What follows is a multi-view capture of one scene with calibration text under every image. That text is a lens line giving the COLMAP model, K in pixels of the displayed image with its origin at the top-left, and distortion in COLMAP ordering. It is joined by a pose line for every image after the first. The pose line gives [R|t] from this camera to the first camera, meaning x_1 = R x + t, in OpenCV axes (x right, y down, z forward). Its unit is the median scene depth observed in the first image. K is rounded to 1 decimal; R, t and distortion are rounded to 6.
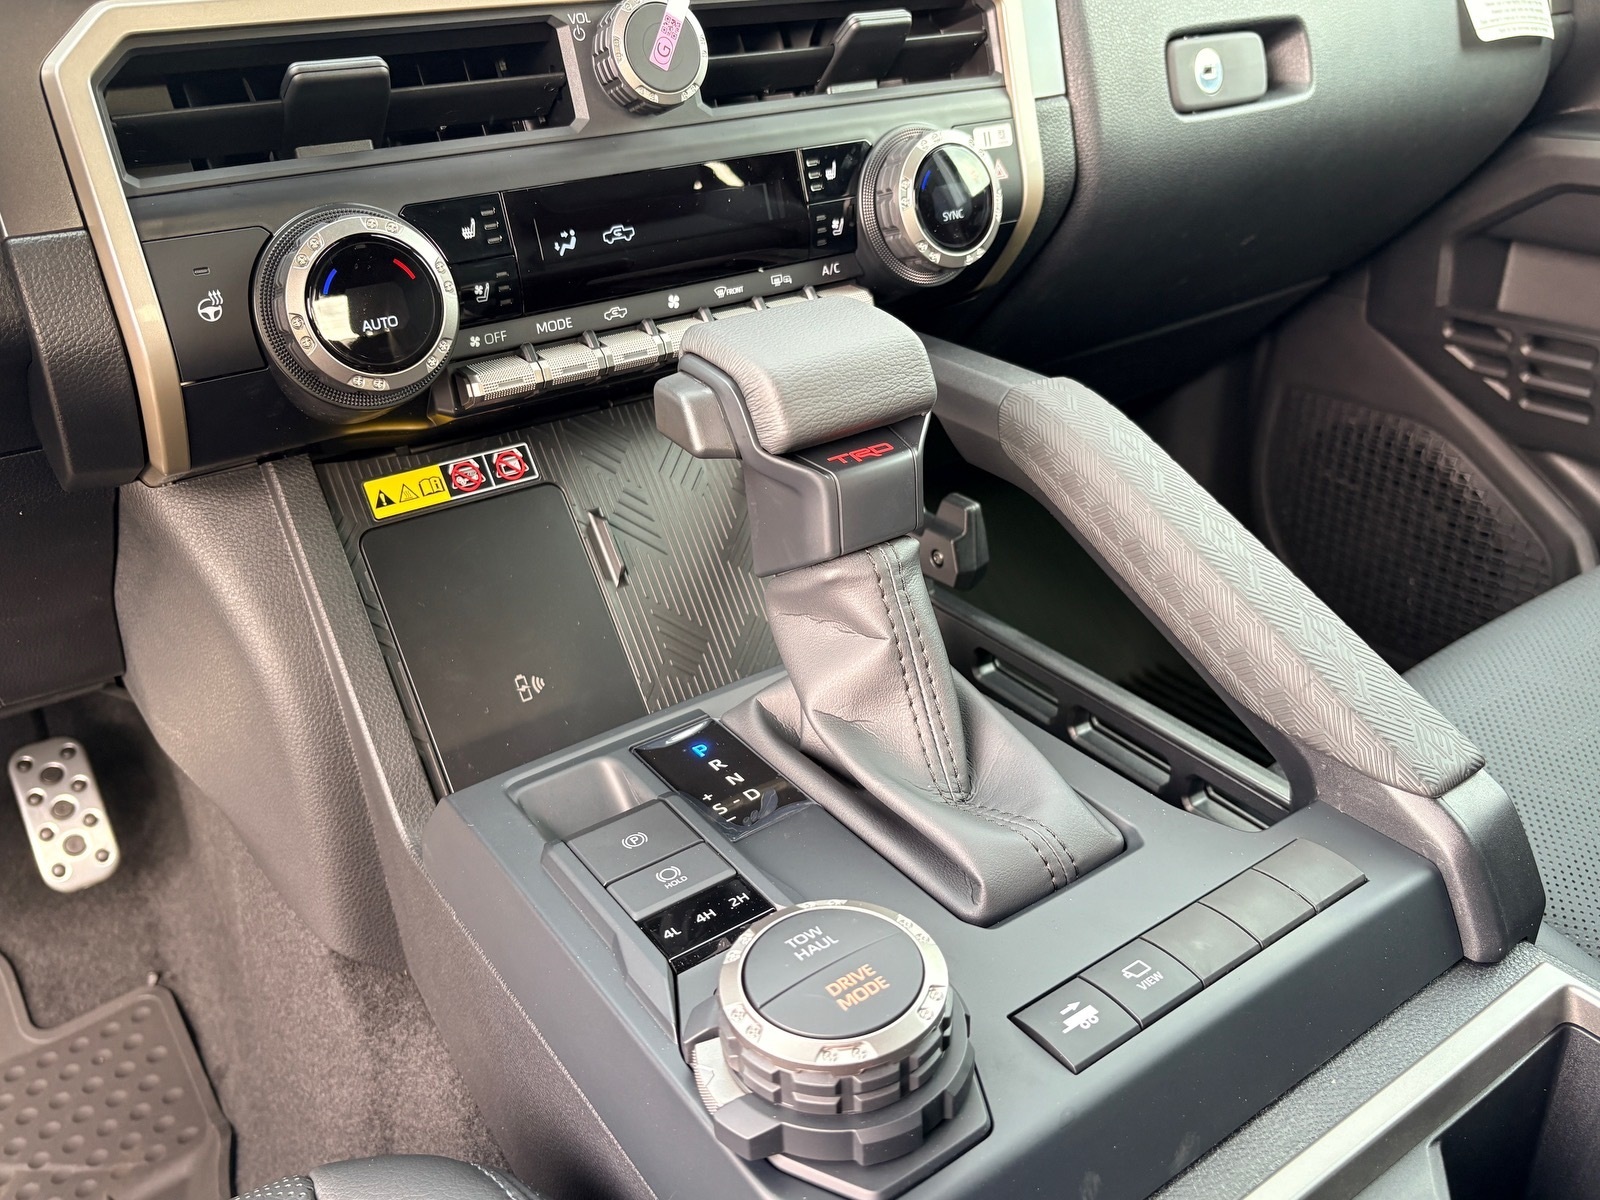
lens RADIAL K [[1277.2, 0, 787.2], [0, 1277.2, 613.5], [0, 0, 1]] dist [0.009393, -0.011576]
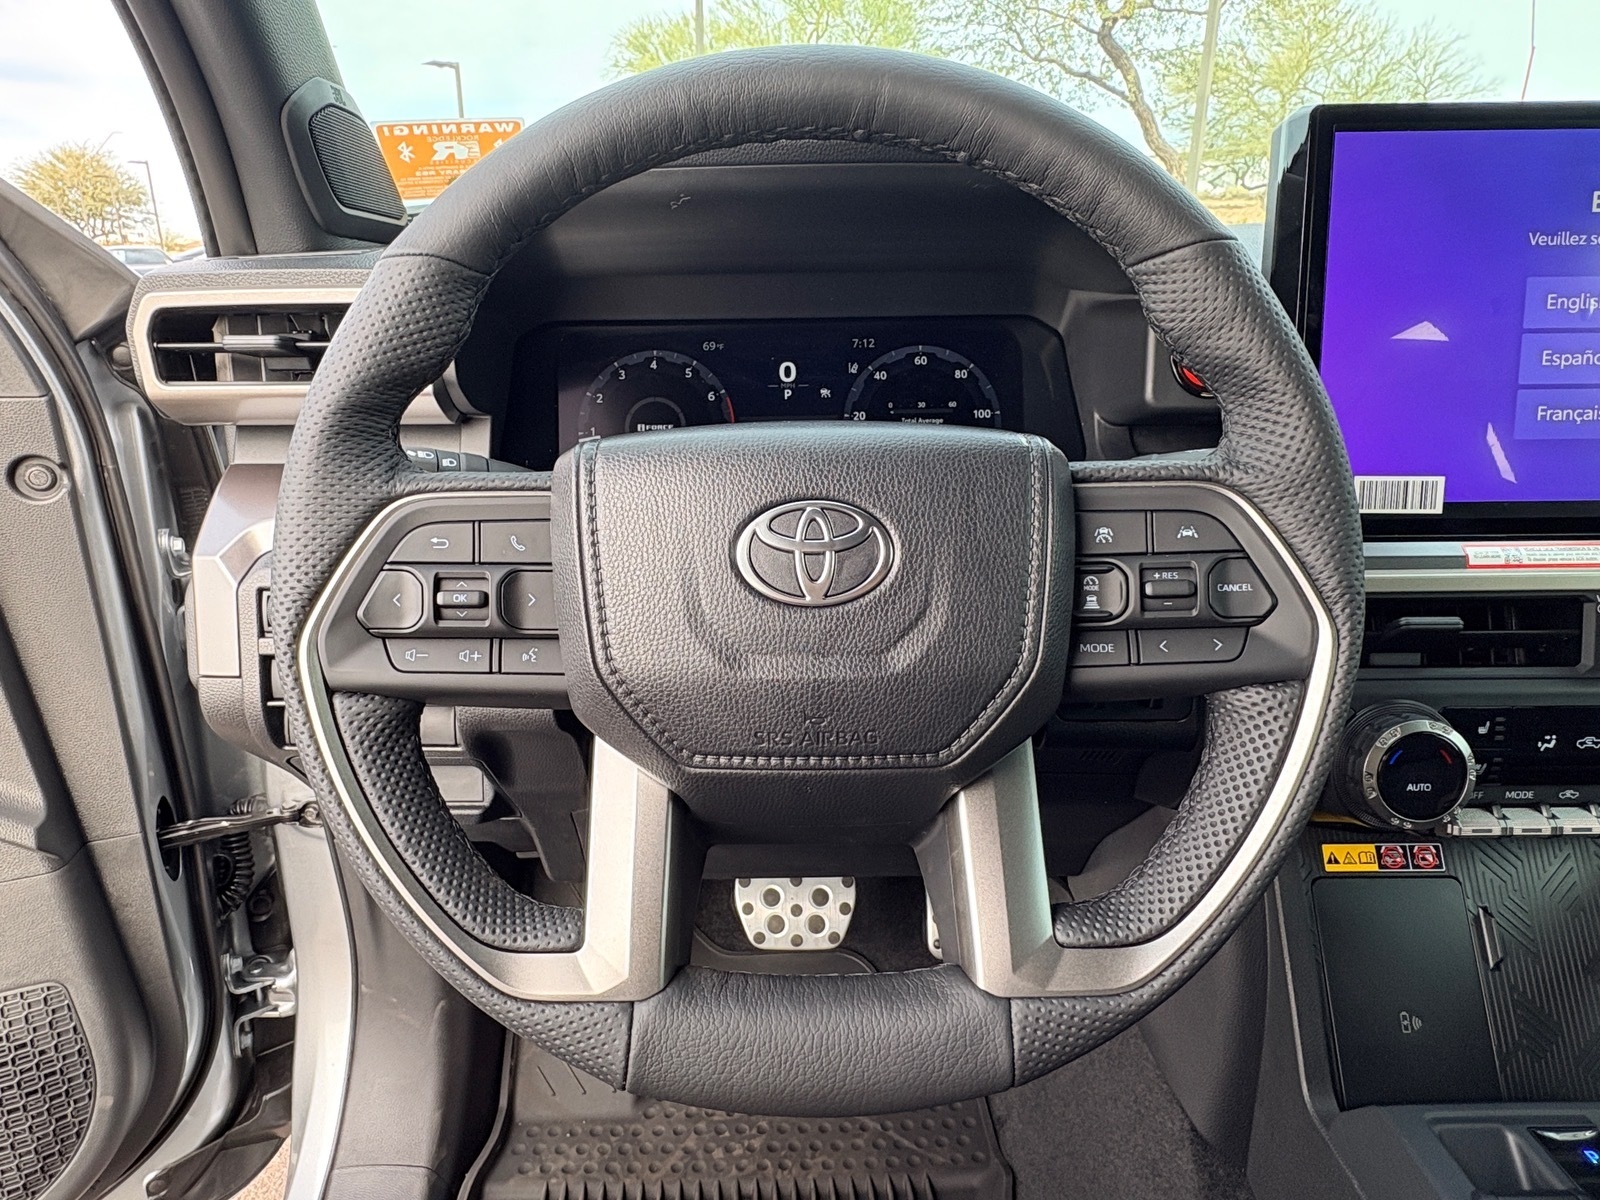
lens RADIAL K [[994.9, 0, 776.2], [0, 994.9, 612.1], [0, 0, 1]] dist [0.001640, -0.000812]
pose [[0.821906, 0.222172, -0.524509, -0.305934], [-0.287521, 0.956702, -0.045305, -0.125579], [0.491733, 0.188044, 0.850199, -0.348275]]
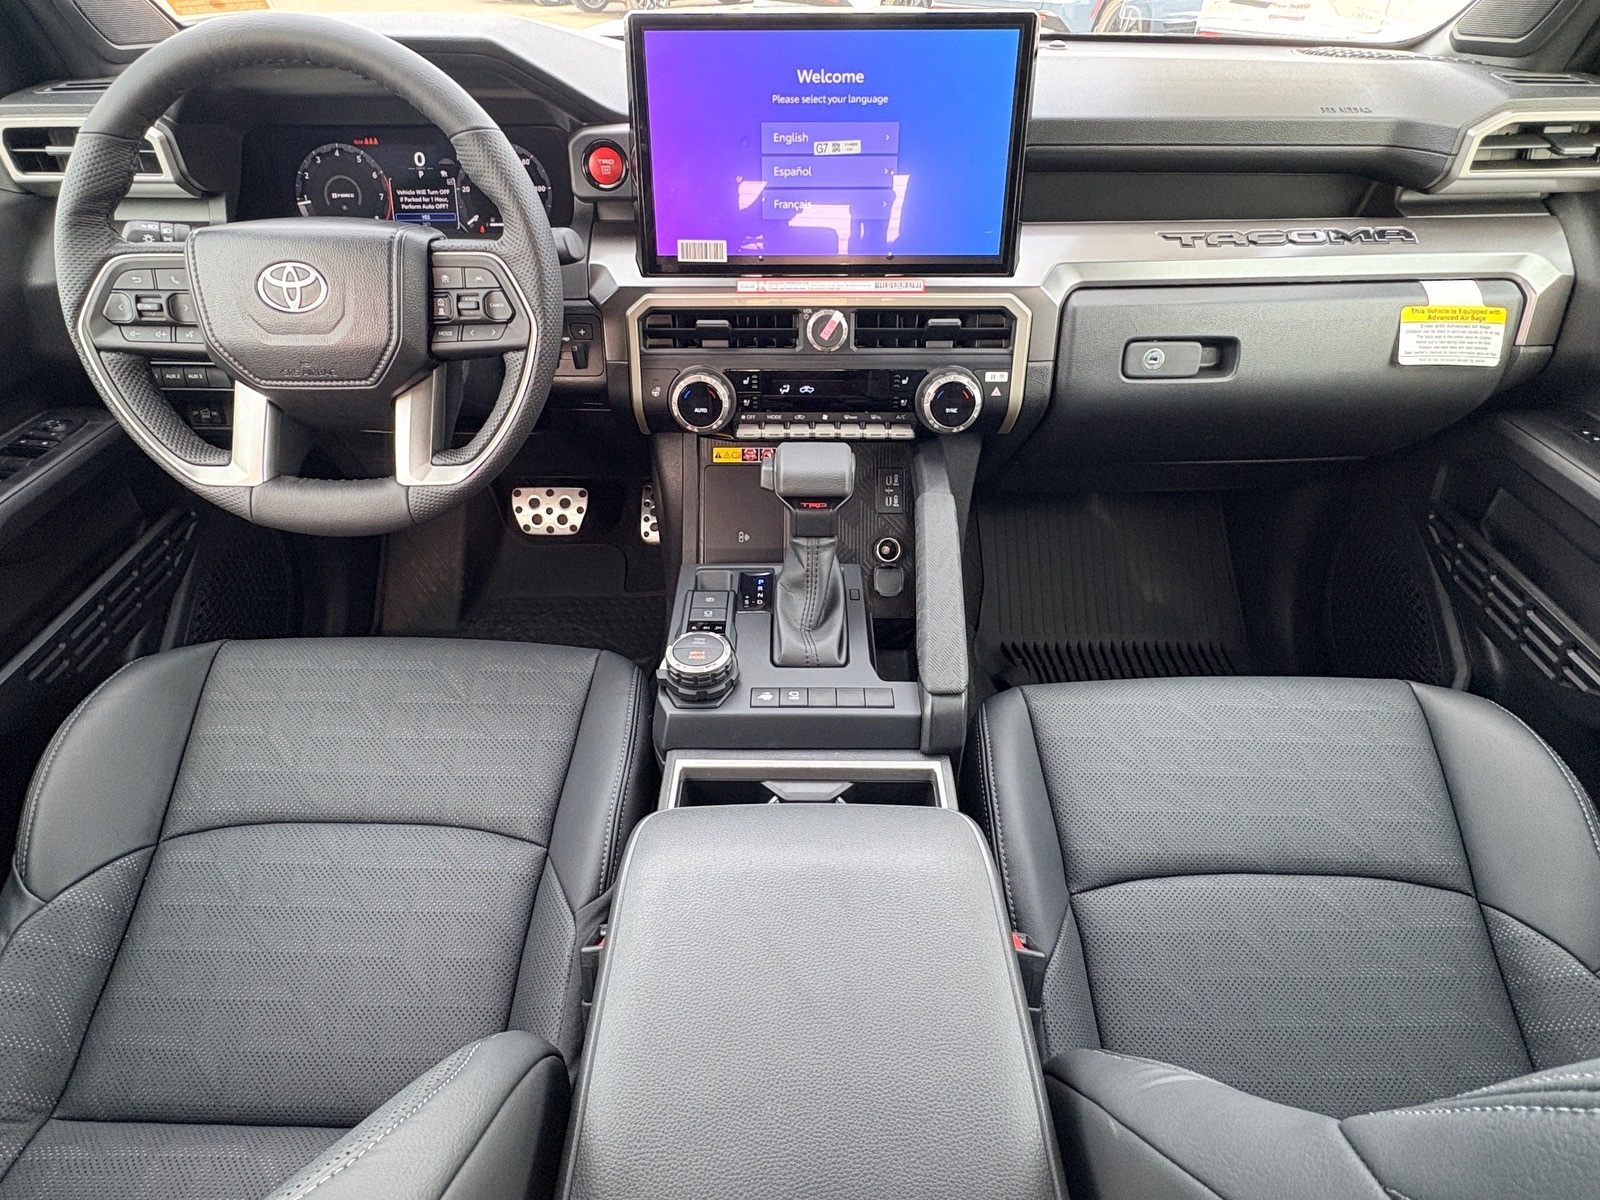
lens RADIAL K [[898.5, 0, 798.5], [0, 898.5, 600.5], [0, 0, 1]] dist [0.001412, 0.000732]
pose [[0.817415, 0.380005, -0.432931, 0.788067], [-0.296153, 0.921847, 0.249984, -0.338485], [0.494091, -0.076127, 0.866071, -0.621209]]
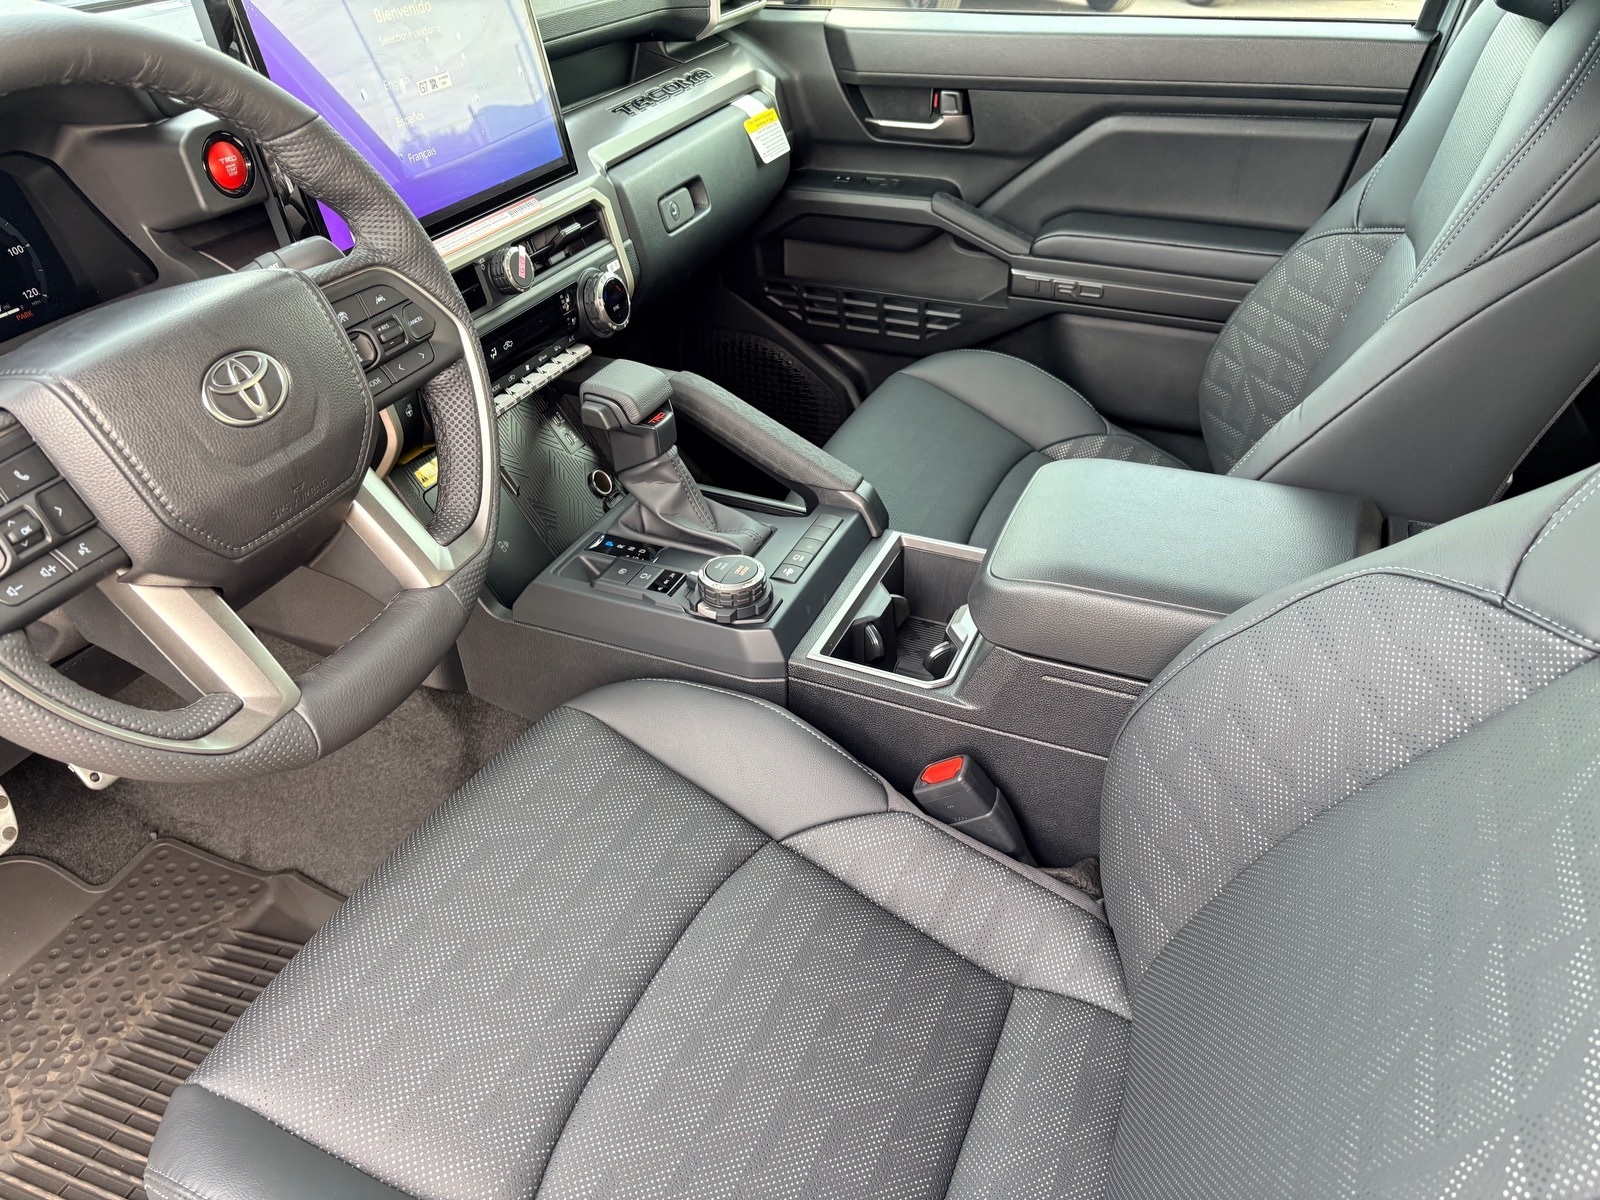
lens RADIAL K [[1214.9, 0, 798.0], [0, 1214.9, 600.7], [0, 0, 1]] dist [0.003108, -0.002029]
pose [[0.836992, -0.264299, 0.479155, -0.841031], [0.222994, 0.964362, 0.142409, -0.040498], [-0.499717, -0.012346, 0.866101, -1.153190]]
